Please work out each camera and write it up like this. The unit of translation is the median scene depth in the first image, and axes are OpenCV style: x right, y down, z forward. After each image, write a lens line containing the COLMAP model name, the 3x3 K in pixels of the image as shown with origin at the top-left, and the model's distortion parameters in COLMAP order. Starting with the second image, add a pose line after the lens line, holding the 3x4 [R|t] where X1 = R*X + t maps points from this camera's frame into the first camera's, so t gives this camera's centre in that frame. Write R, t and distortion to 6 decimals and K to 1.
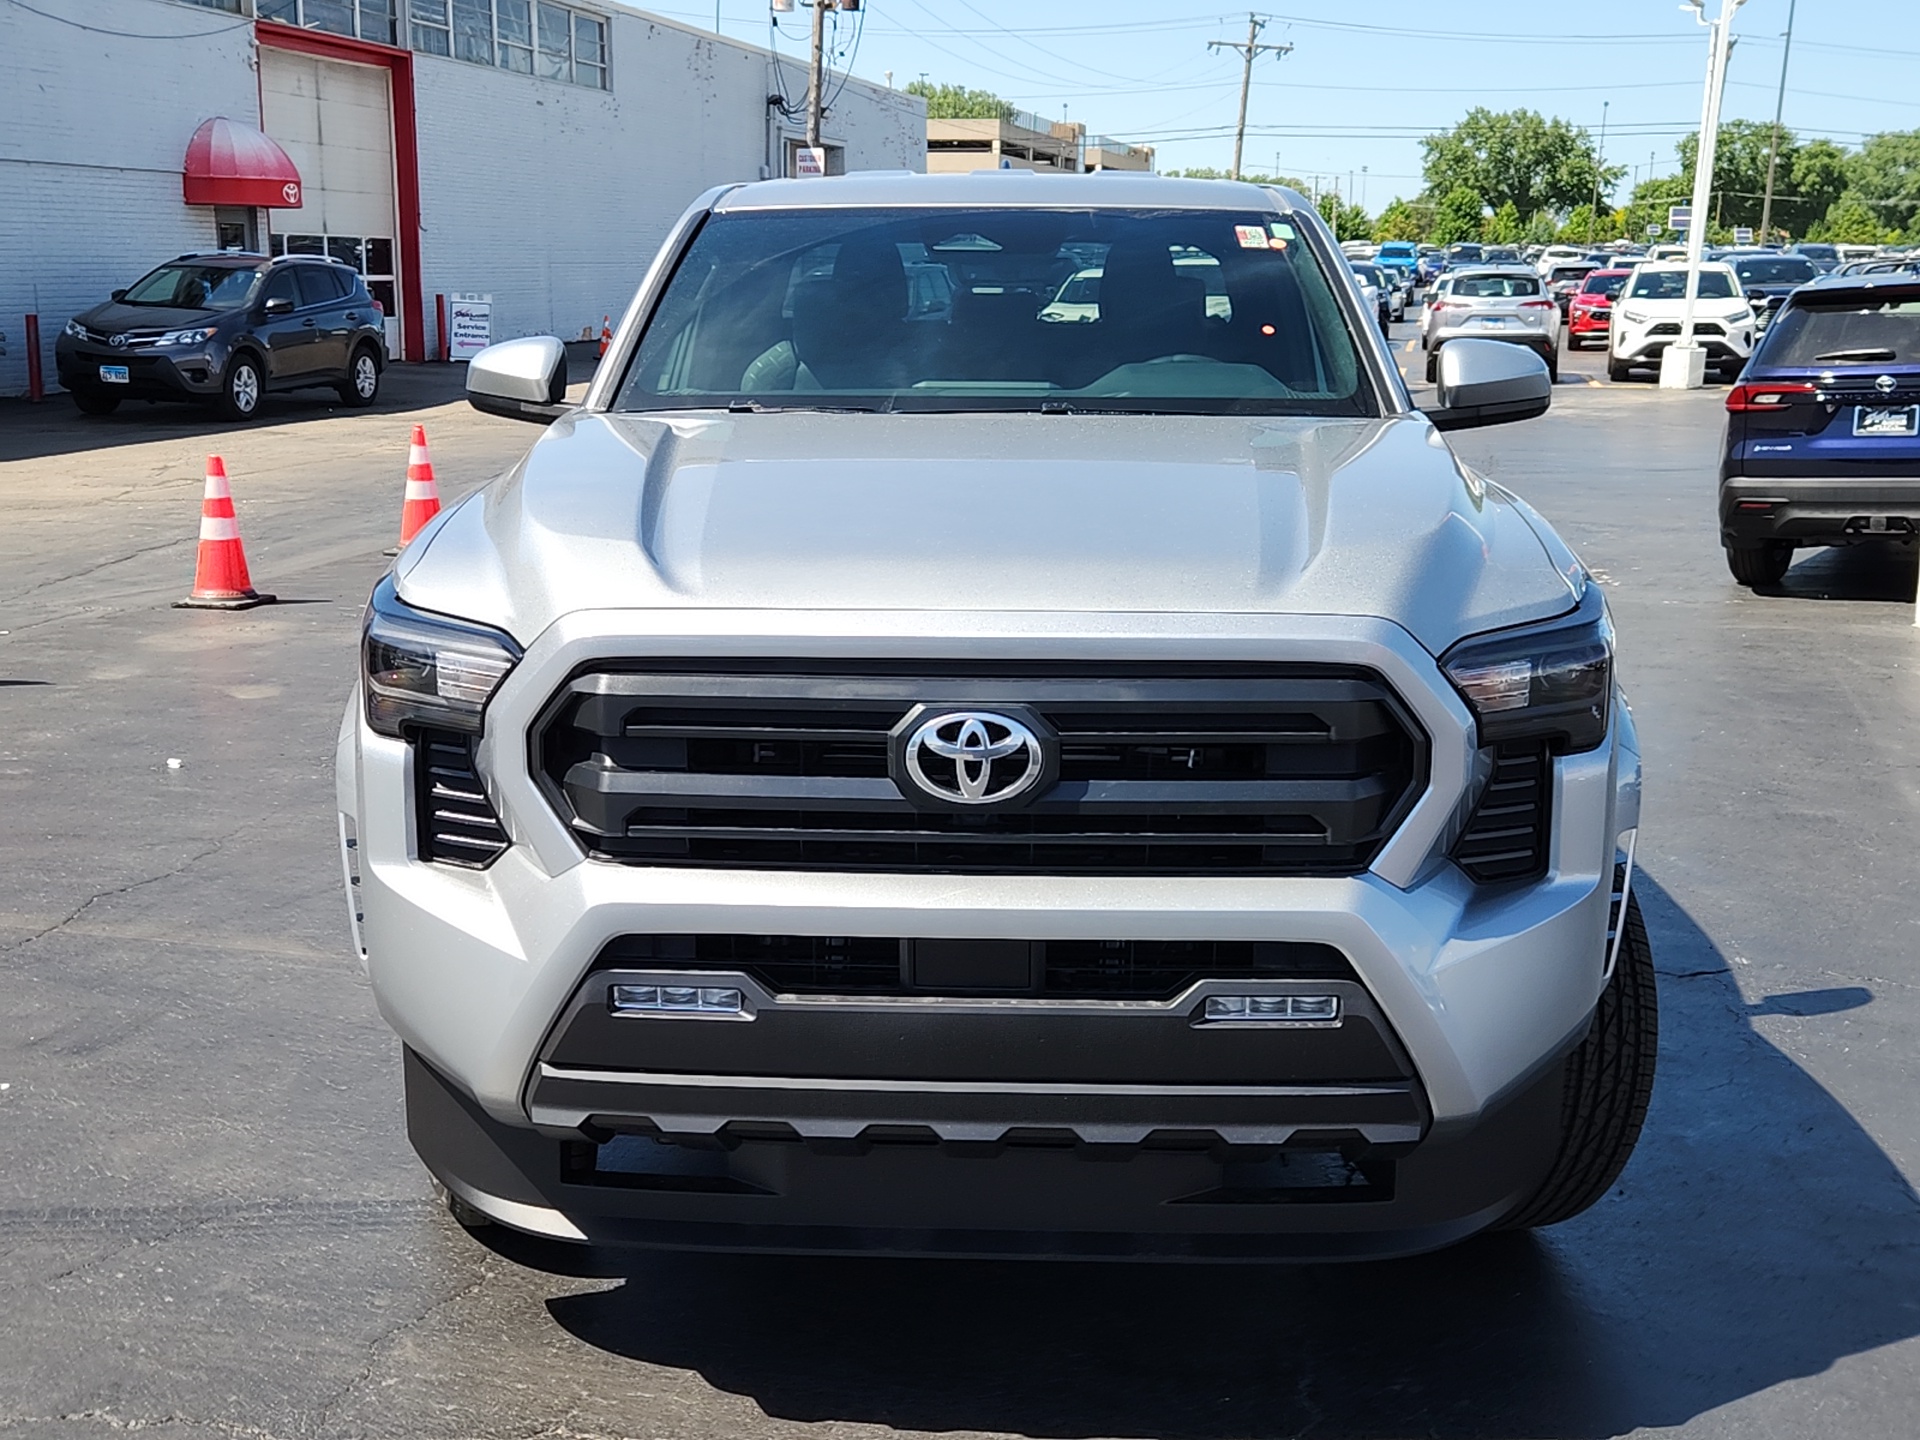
lens RADIAL K [[2131.8, 0, 985.9], [0, 2131.8, 721.1], [0, 0, 1]] dist [0.137899, -0.216527]
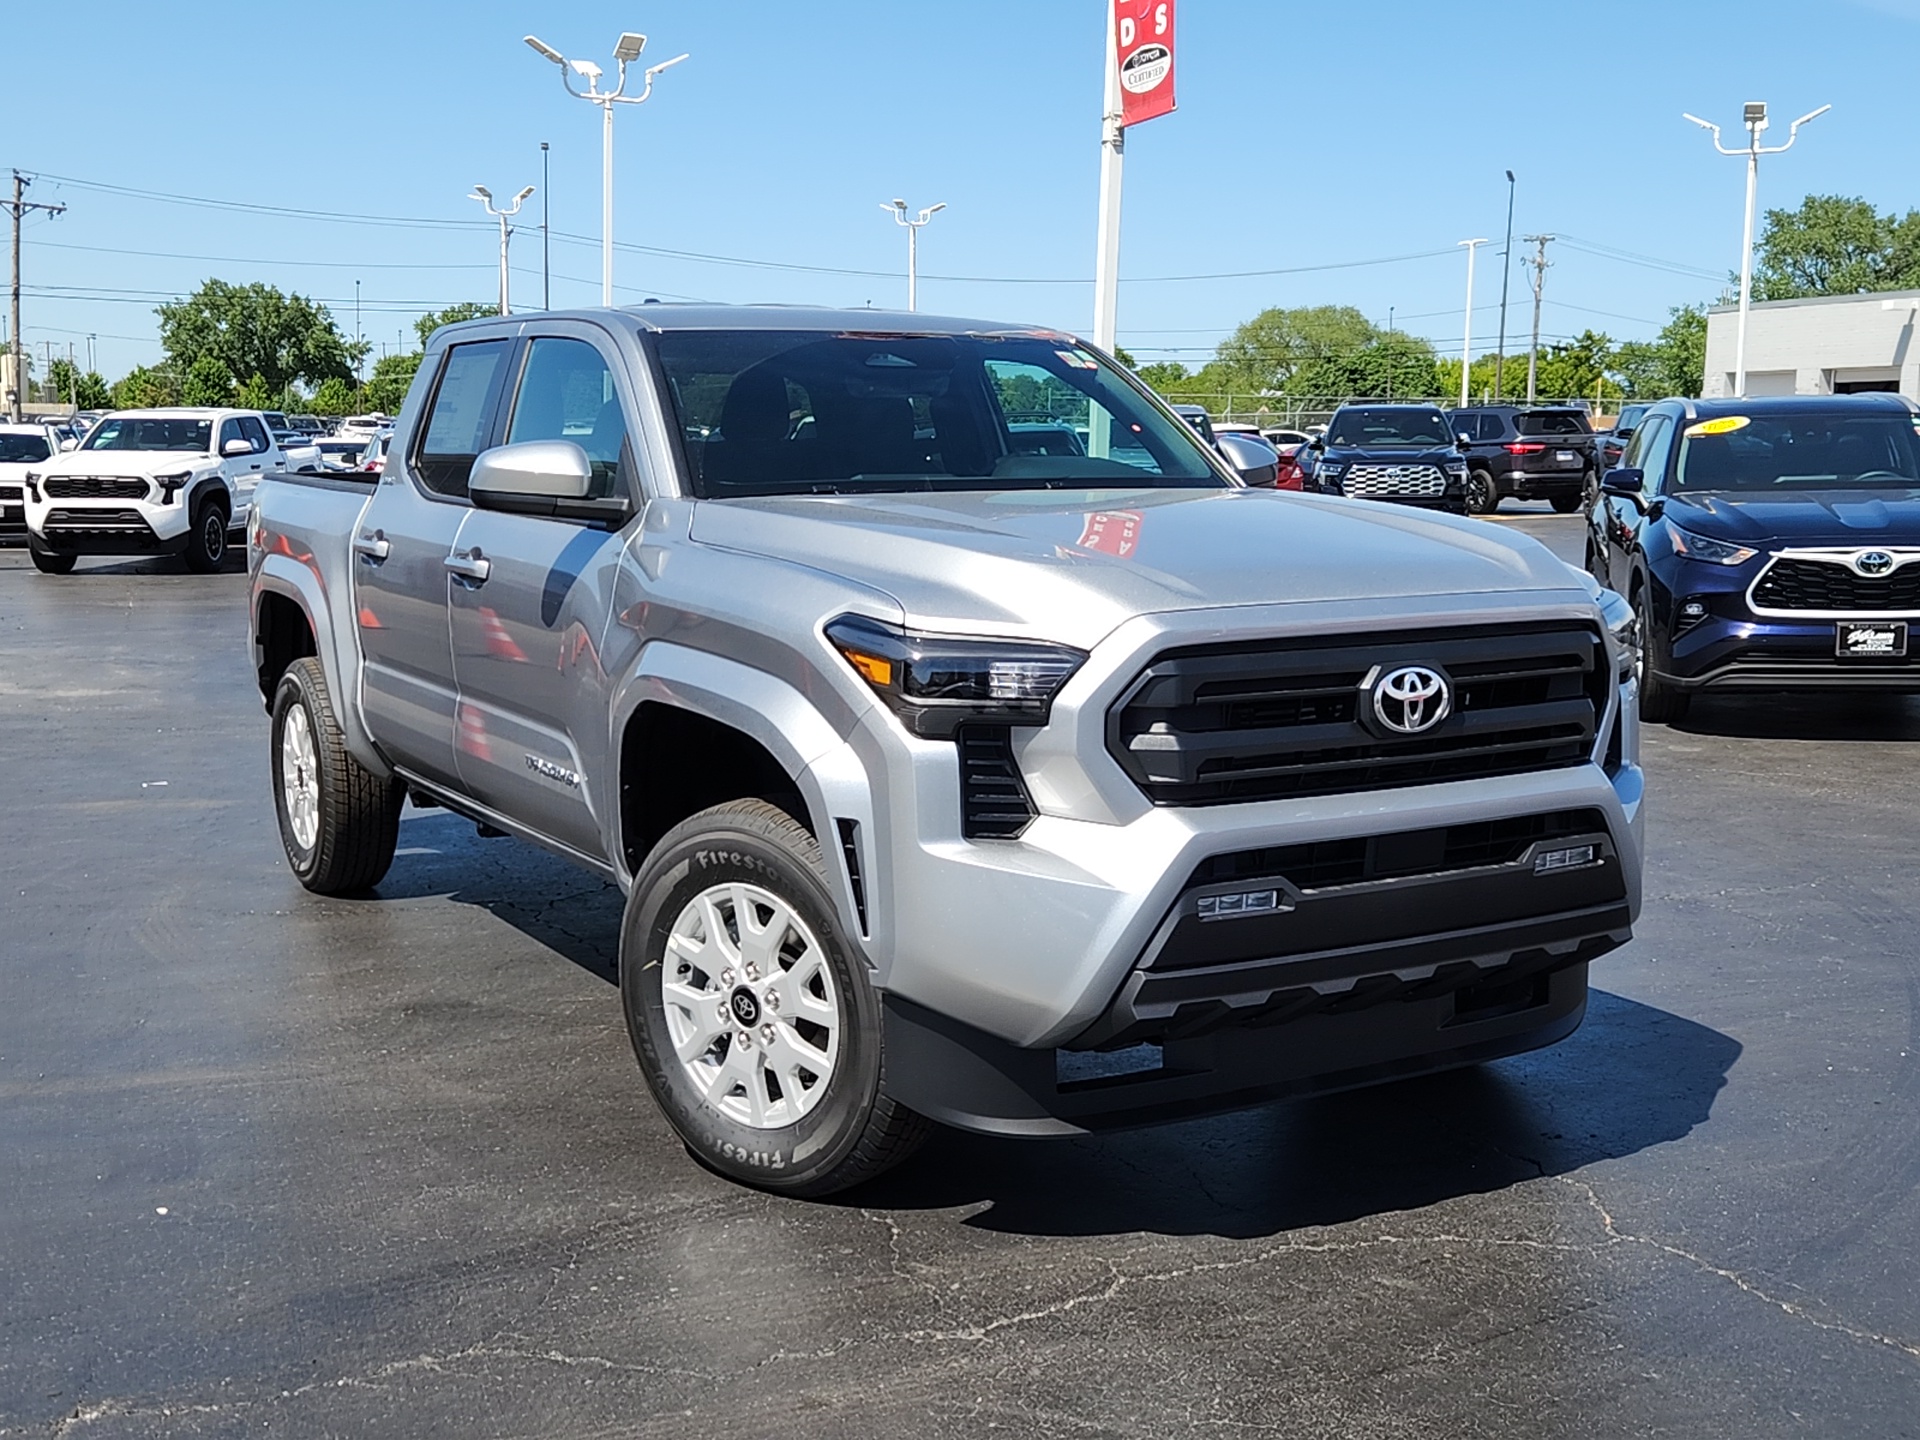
lens RADIAL K [[2131.8, 0, 985.9], [0, 2131.8, 721.1], [0, 0, 1]] dist [0.137899, -0.216527]
pose [[0.838472, -0.077993, 0.539335, -0.061301], [0.119816, 0.991872, -0.042837, 0.003534], [-0.531610, 0.100538, 0.841001, -0.002286]]
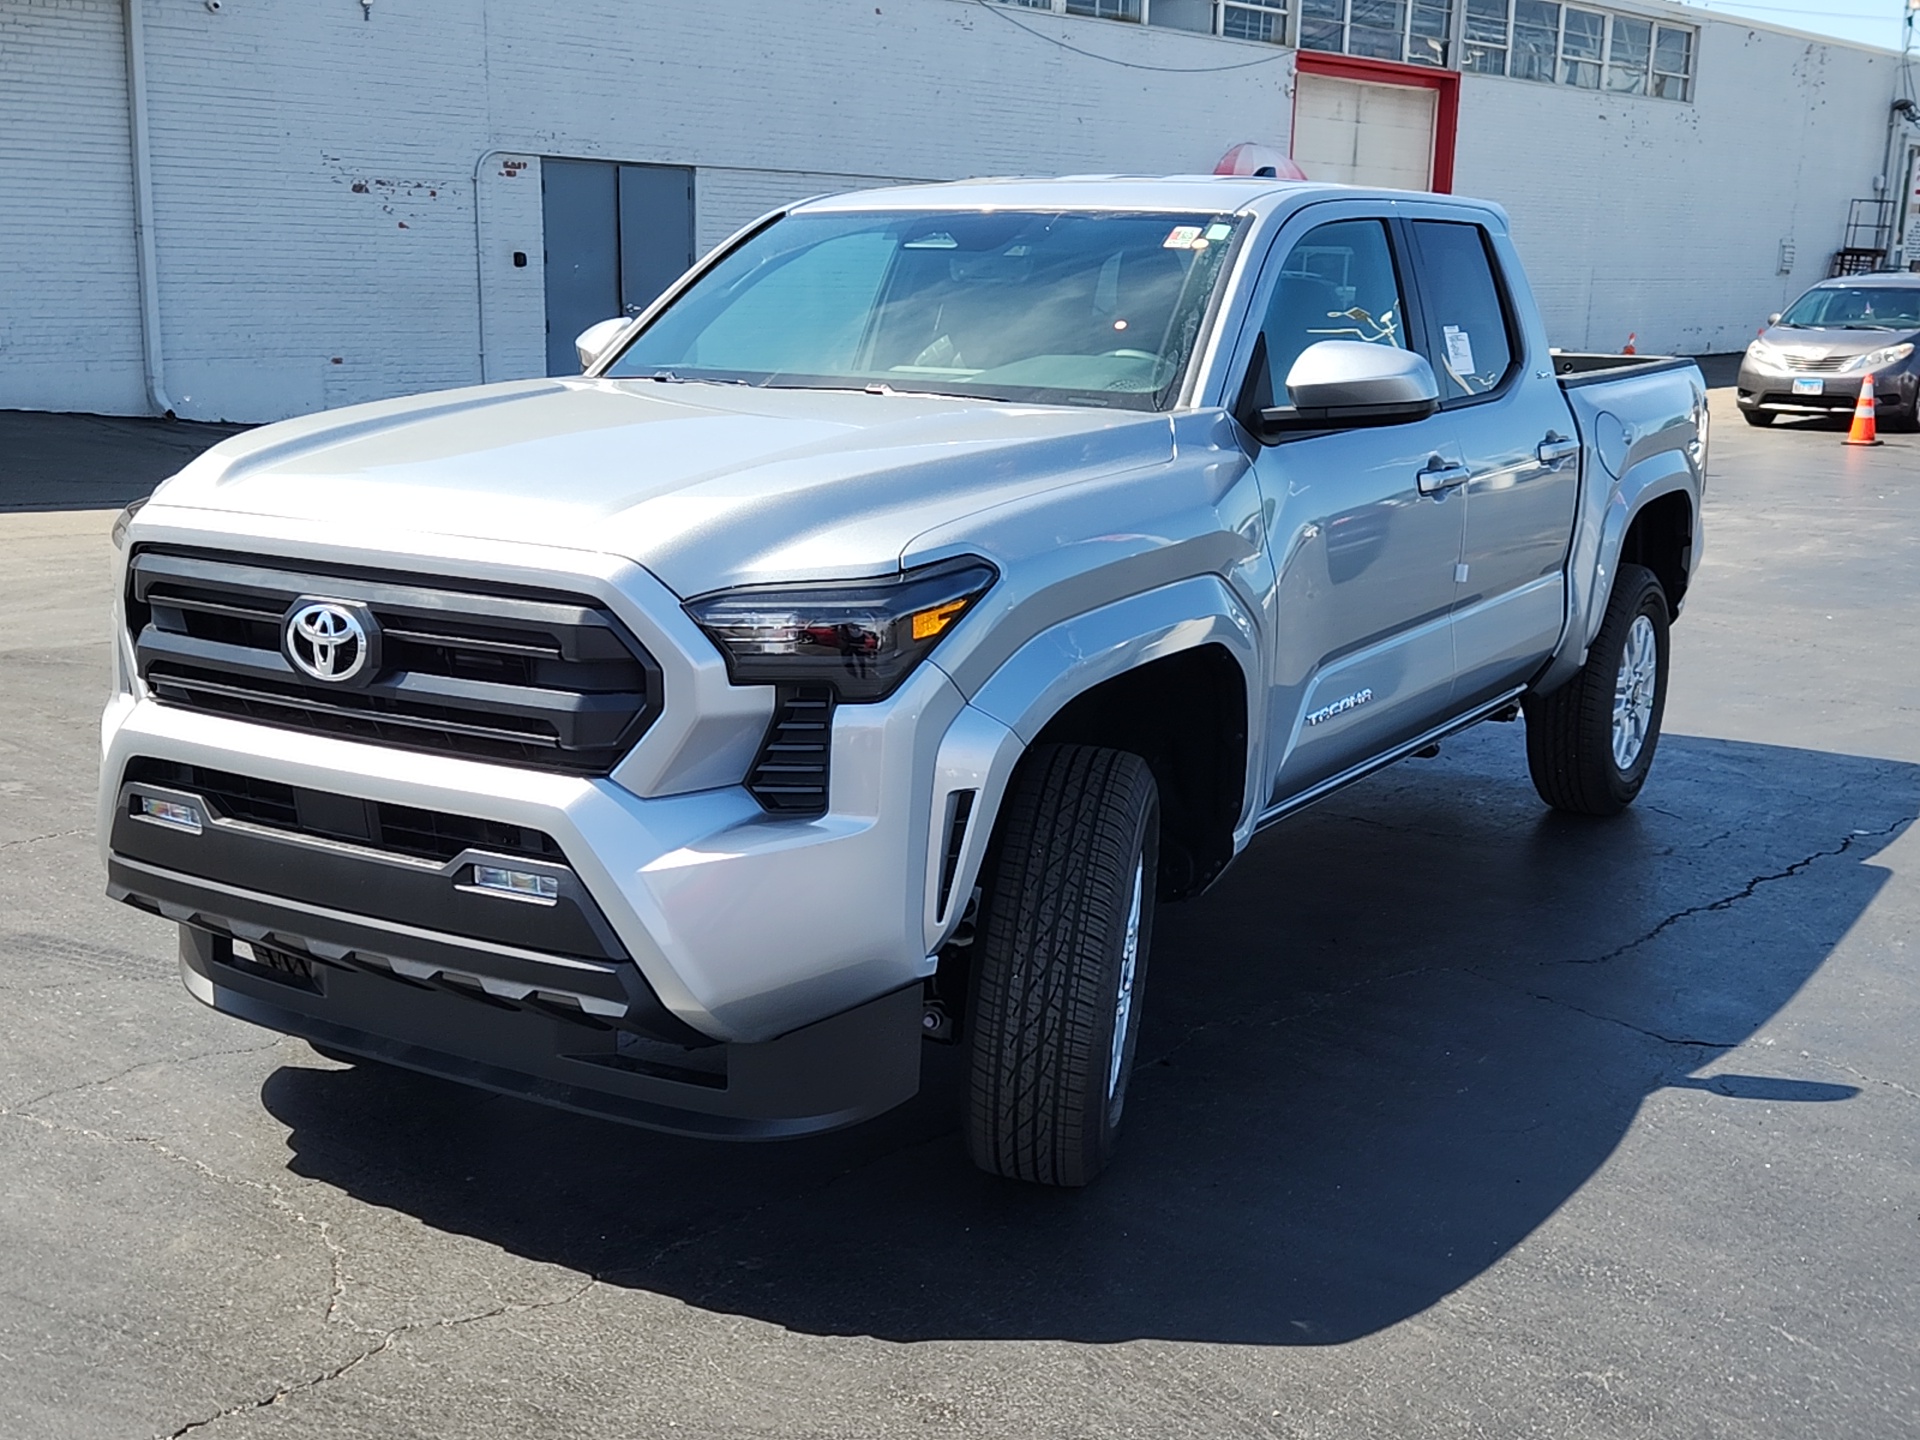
lens RADIAL K [[2131.8, 0, 985.9], [0, 2131.8, 721.1], [0, 0, 1]] dist [0.137899, -0.216527]
pose [[0.879639, 0.110784, -0.462560, 0.055362], [-0.114418, 0.993225, 0.020293, -0.000402], [0.461675, 0.035075, 0.886356, 0.004684]]
